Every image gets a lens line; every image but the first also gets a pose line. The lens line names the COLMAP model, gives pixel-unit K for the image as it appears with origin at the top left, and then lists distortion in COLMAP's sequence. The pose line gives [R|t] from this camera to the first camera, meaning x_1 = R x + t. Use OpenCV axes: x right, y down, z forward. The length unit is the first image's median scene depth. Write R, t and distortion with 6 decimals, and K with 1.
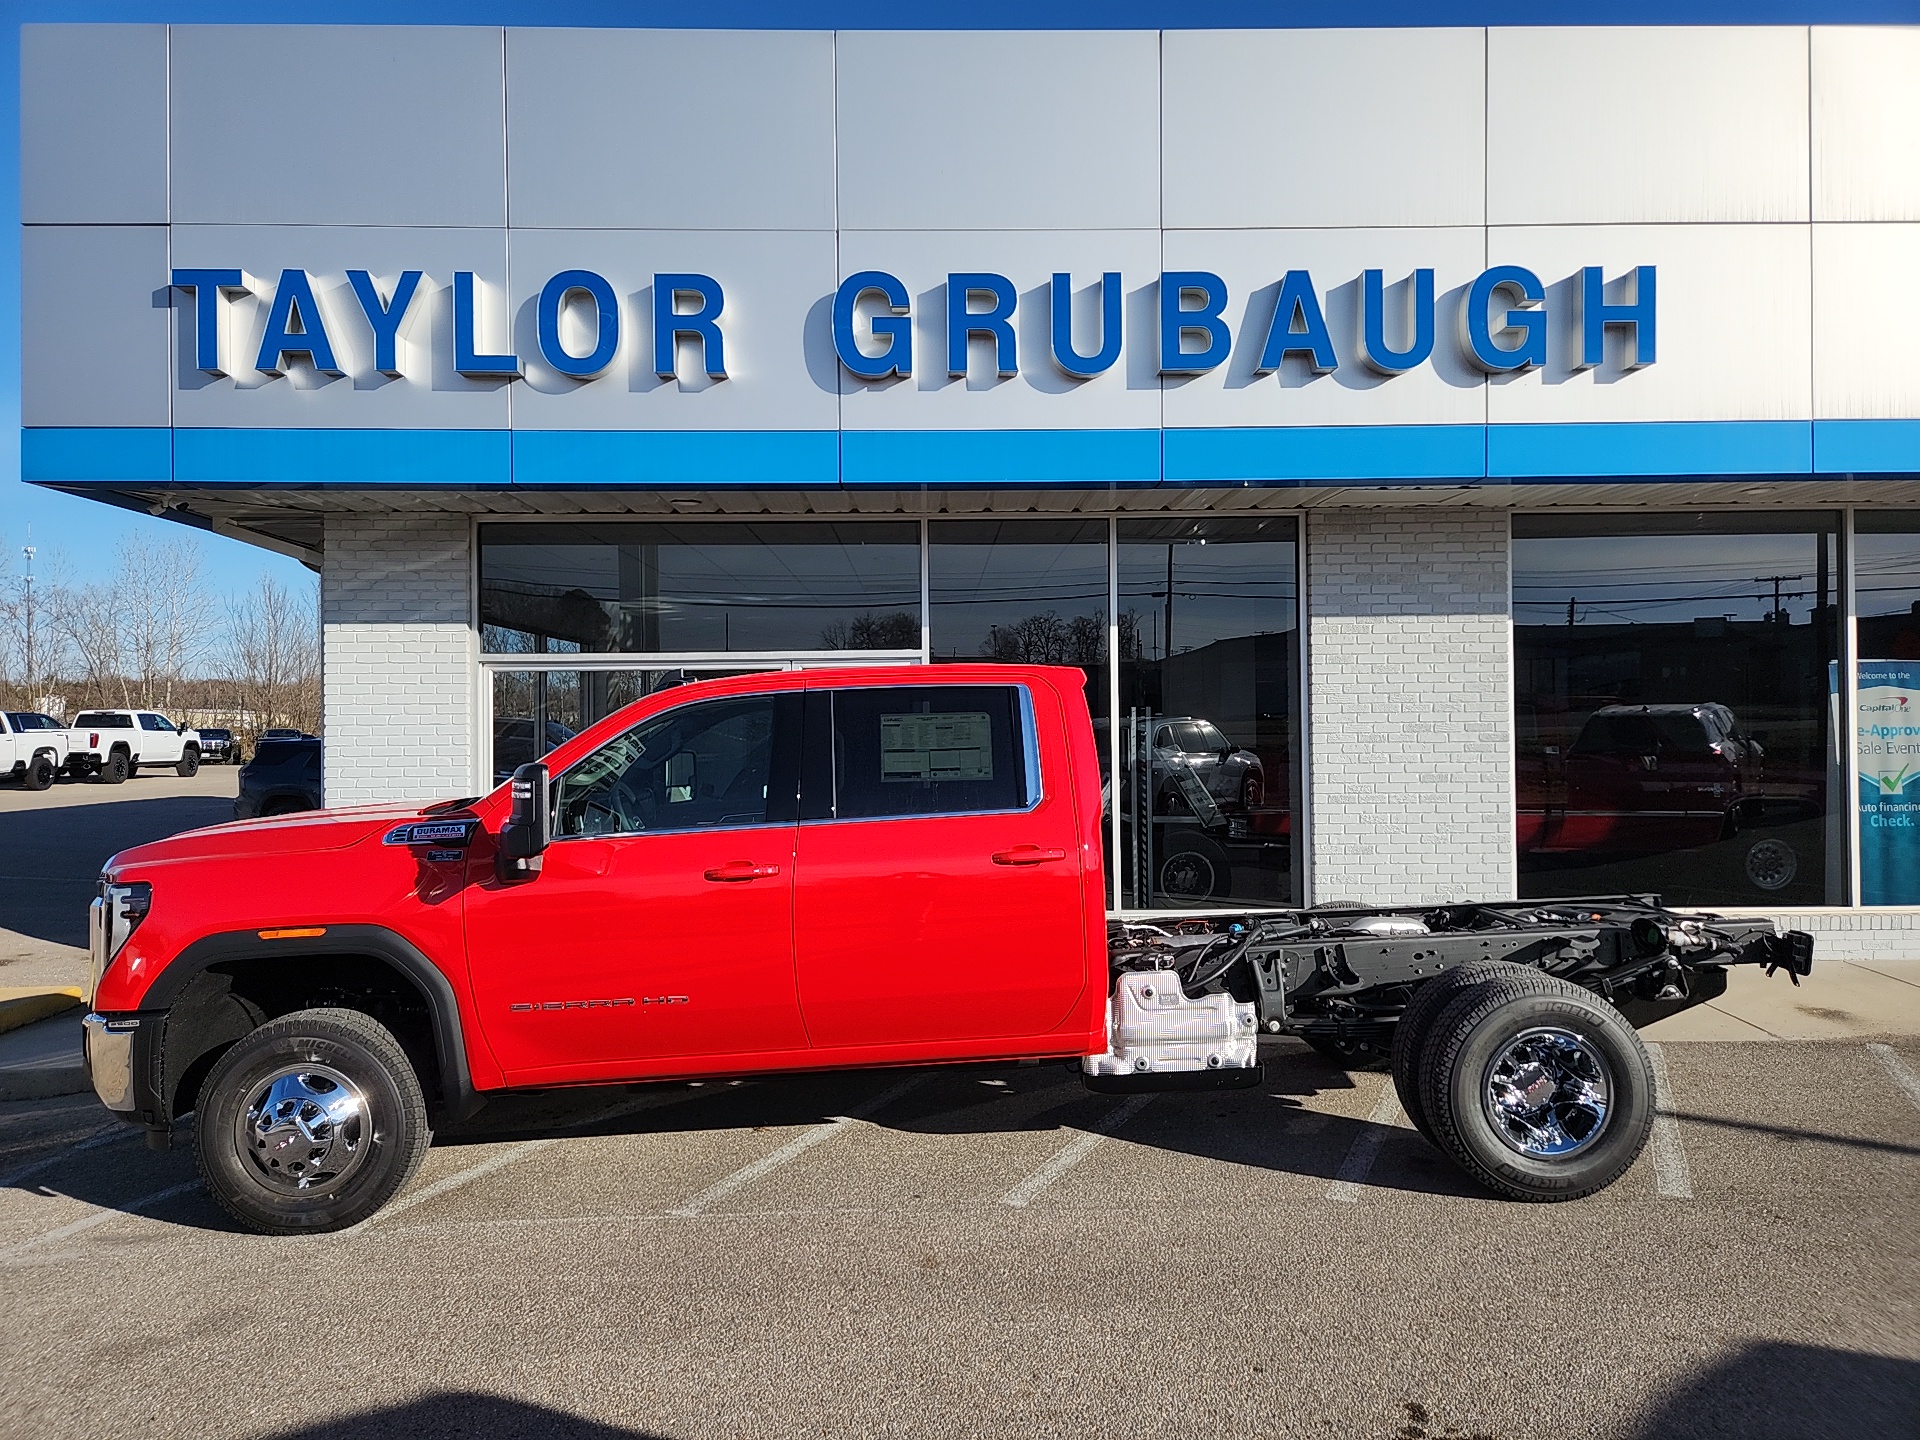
lens RADIAL K [[1288.0, 0, 953.6], [0, 1288.0, 720.0], [0, 0, 1]] dist [0.070062, -0.053055]
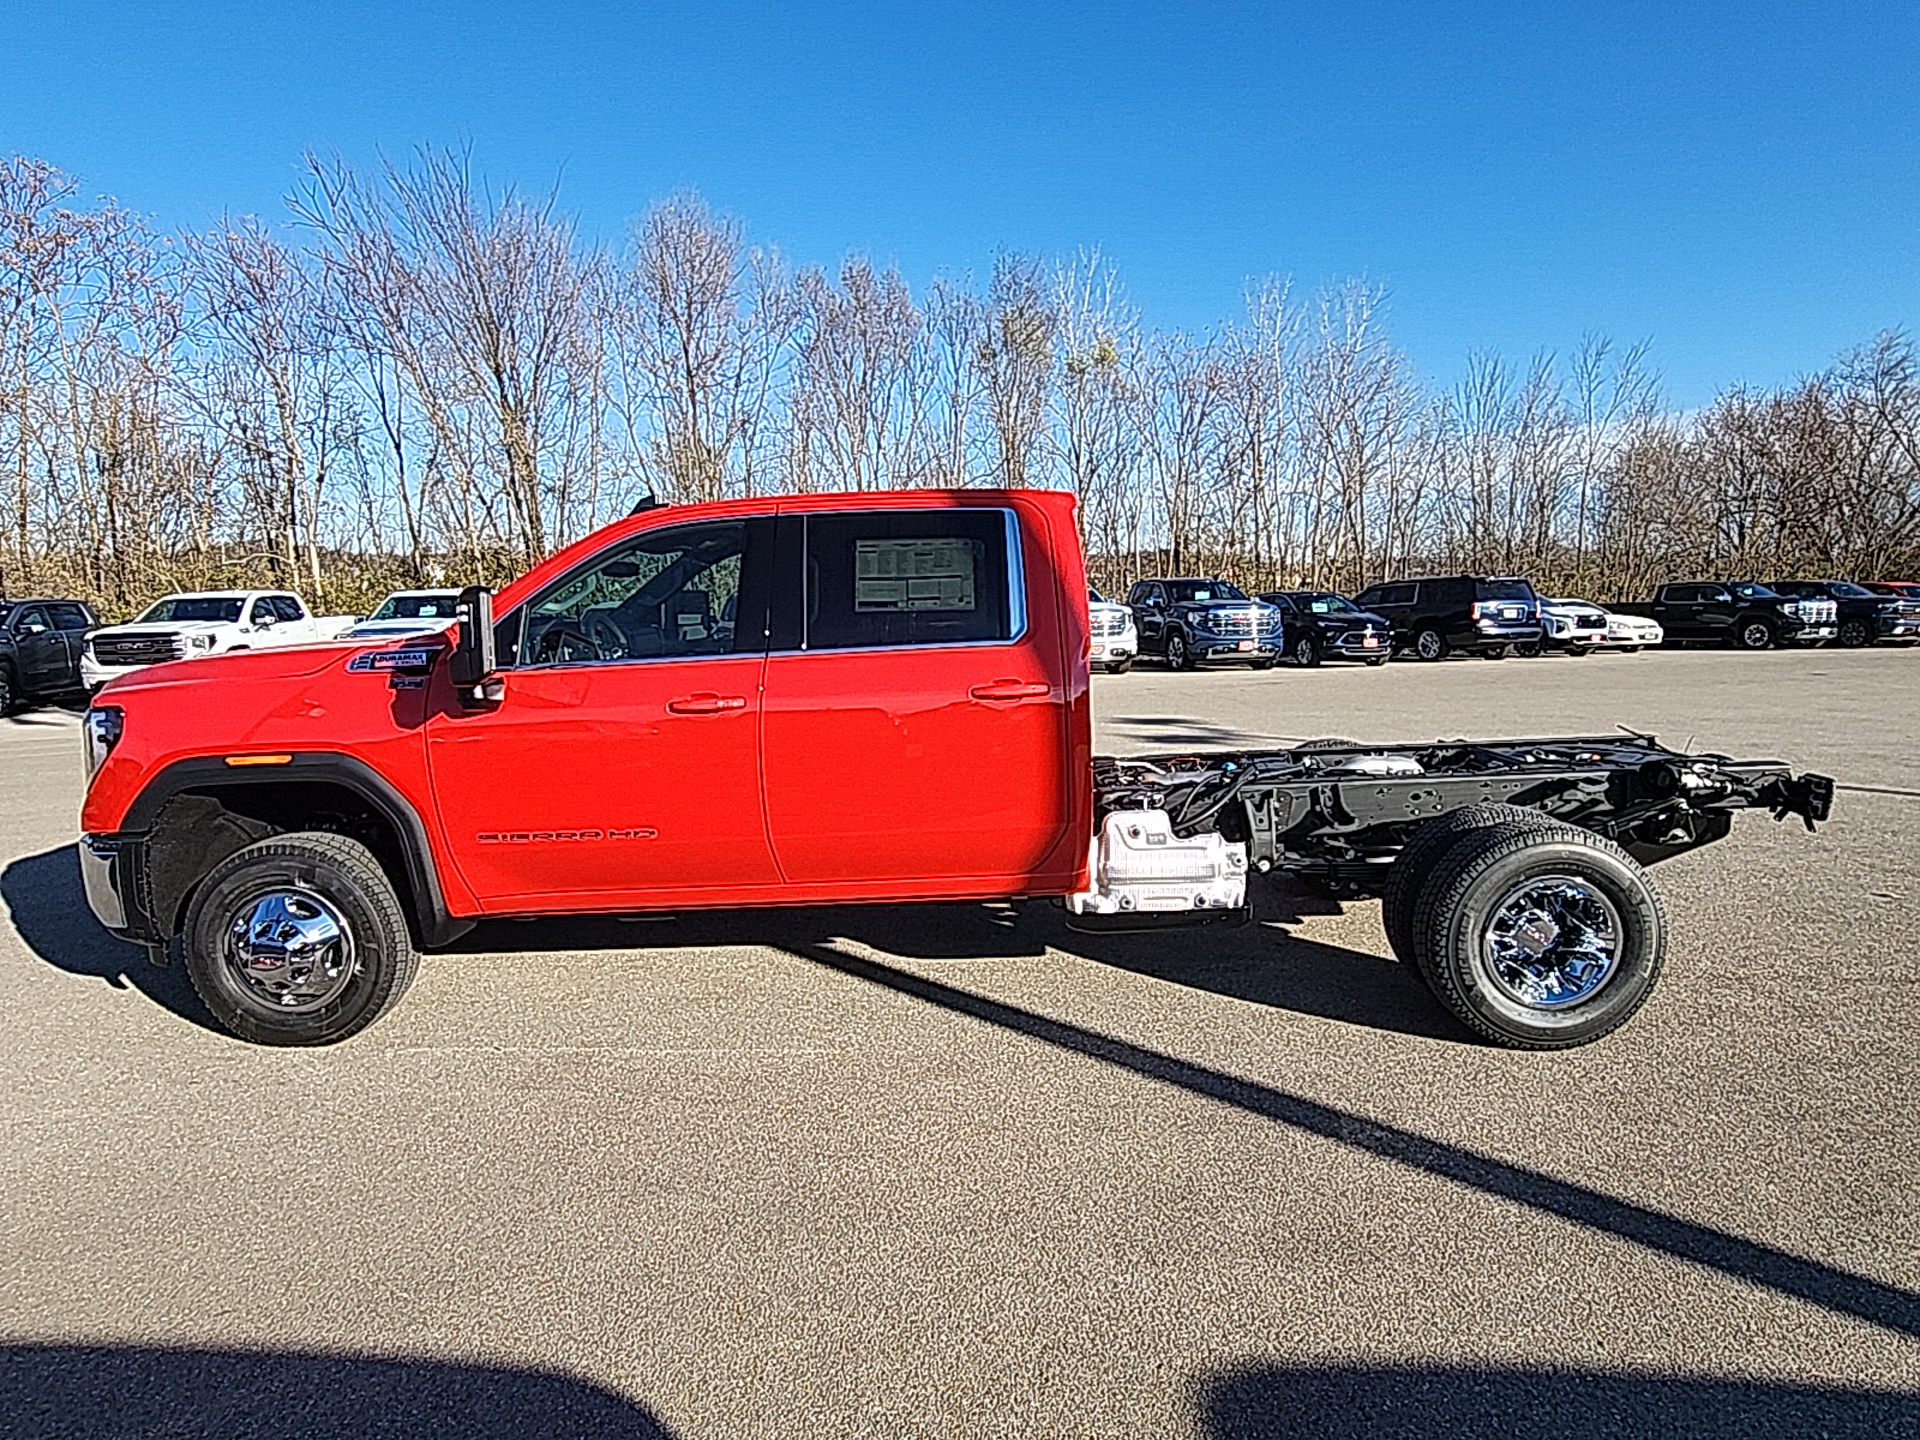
lens RADIAL K [[1026.7, 0, 943.9], [0, 1026.7, 713.3], [0, 0, 1]] dist [0.004292, -0.000342]
pose [[0.998321, 0.010627, -0.056939, 0.048480], [-0.003716, 0.992749, 0.120145, 0.028917], [0.057803, -0.119732, 0.991122, 0.230608]]
